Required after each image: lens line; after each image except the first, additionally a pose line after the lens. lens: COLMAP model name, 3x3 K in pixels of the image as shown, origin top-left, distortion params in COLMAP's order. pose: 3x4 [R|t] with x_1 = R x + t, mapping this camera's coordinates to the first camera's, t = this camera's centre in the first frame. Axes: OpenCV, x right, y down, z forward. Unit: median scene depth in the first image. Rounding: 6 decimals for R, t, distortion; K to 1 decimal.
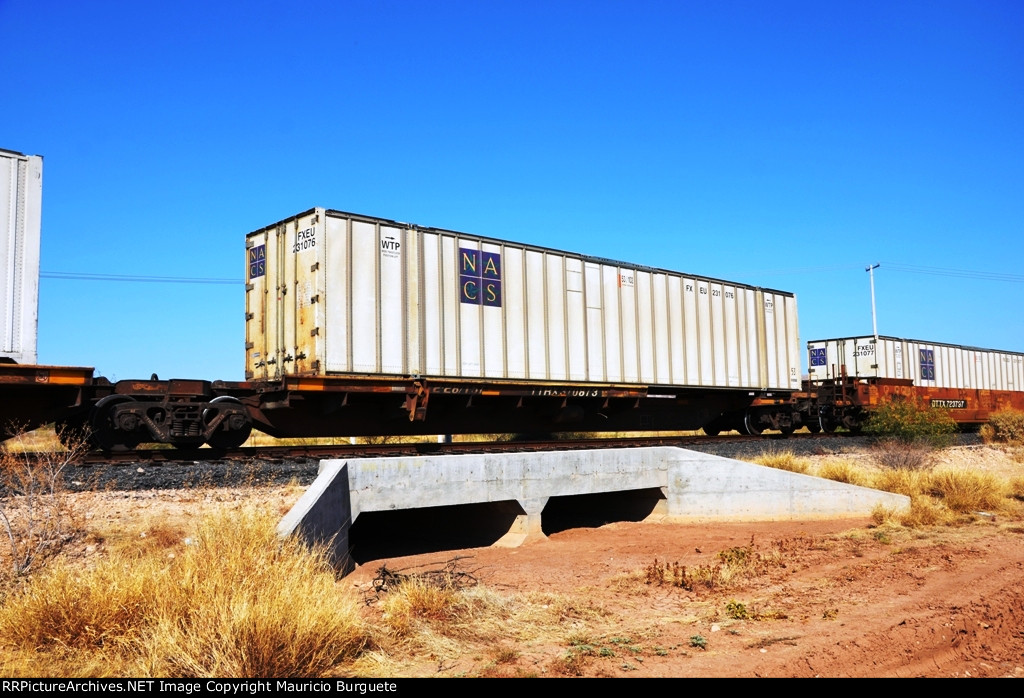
lens RADIAL K [[907.7, 0, 512.0], [0, 907.7, 349.0], [0, 0, 1]] dist [-0.052459, 0.005881]
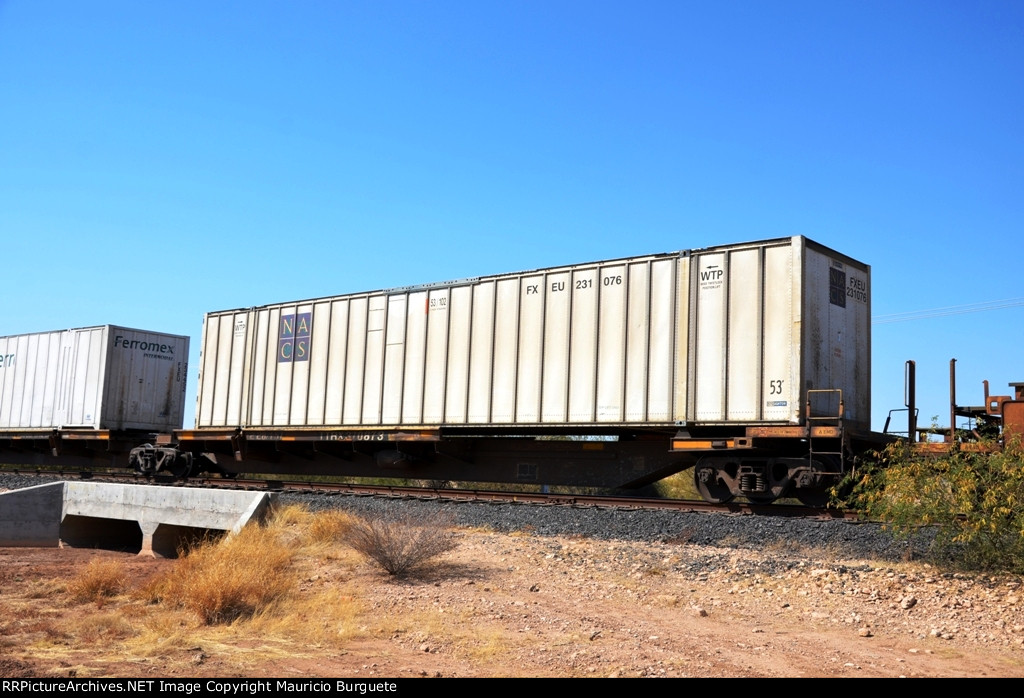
lens RADIAL K [[1057.7, 0, 512.0], [0, 1057.7, 349.0], [0, 0, 1]] dist [-0.001715, 0.116369]
pose [[0.099481, -0.096817, -0.990318, 1.316973], [0.056413, 0.994203, -0.091529, 0.073290], [0.993439, -0.046761, 0.104367, 1.138731]]
